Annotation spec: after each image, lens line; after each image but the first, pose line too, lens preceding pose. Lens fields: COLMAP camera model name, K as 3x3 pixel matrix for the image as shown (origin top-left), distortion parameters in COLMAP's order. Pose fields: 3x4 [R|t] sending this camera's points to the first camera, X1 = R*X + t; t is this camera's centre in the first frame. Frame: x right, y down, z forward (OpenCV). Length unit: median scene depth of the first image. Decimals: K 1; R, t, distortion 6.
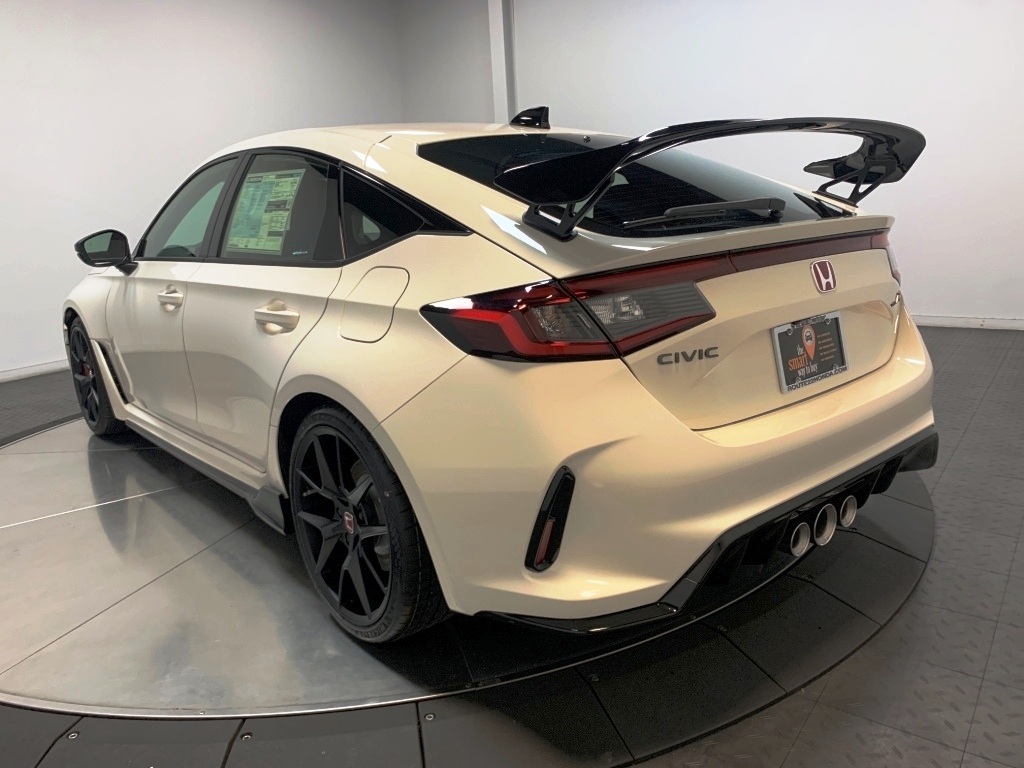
lens RADIAL K [[781.7, 0, 512.0], [0, 781.7, 384.0], [0, 0, 1]] dist [0.004228, 0.000647]
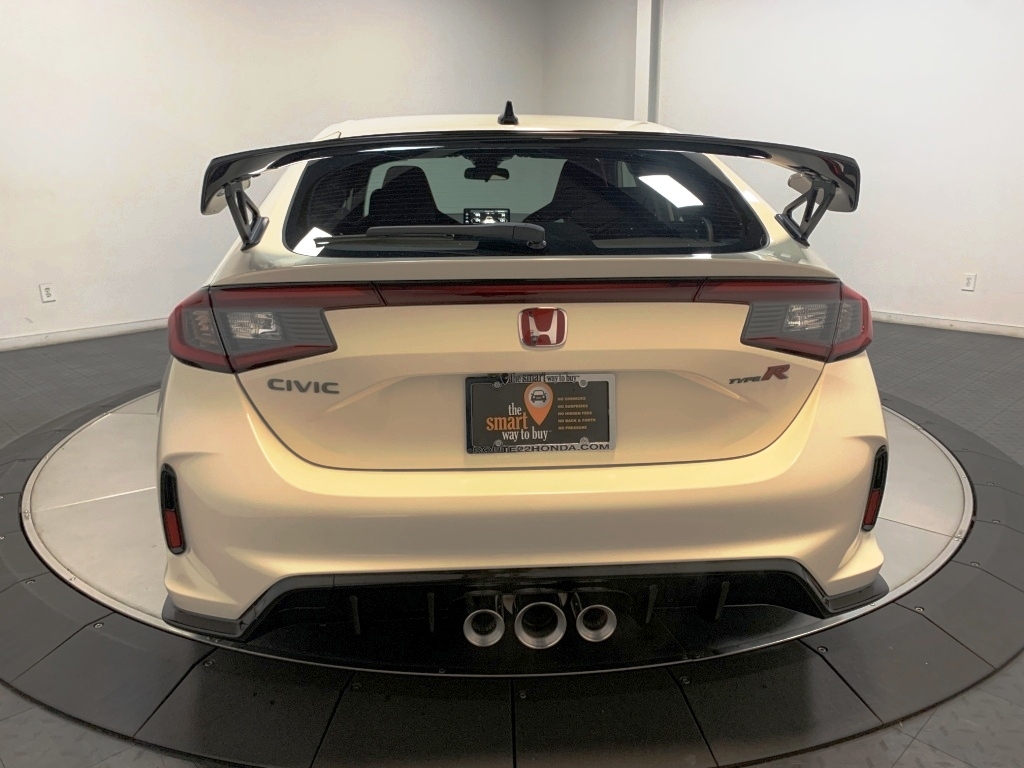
lens RADIAL K [[781.7, 0, 512.0], [0, 781.7, 384.0], [0, 0, 1]] dist [0.004228, 0.000647]
pose [[0.821282, 0.200295, -0.534207, 0.928619], [-0.177634, 0.979579, 0.094191, -0.170821], [0.542164, 0.017536, 0.840090, 0.340888]]
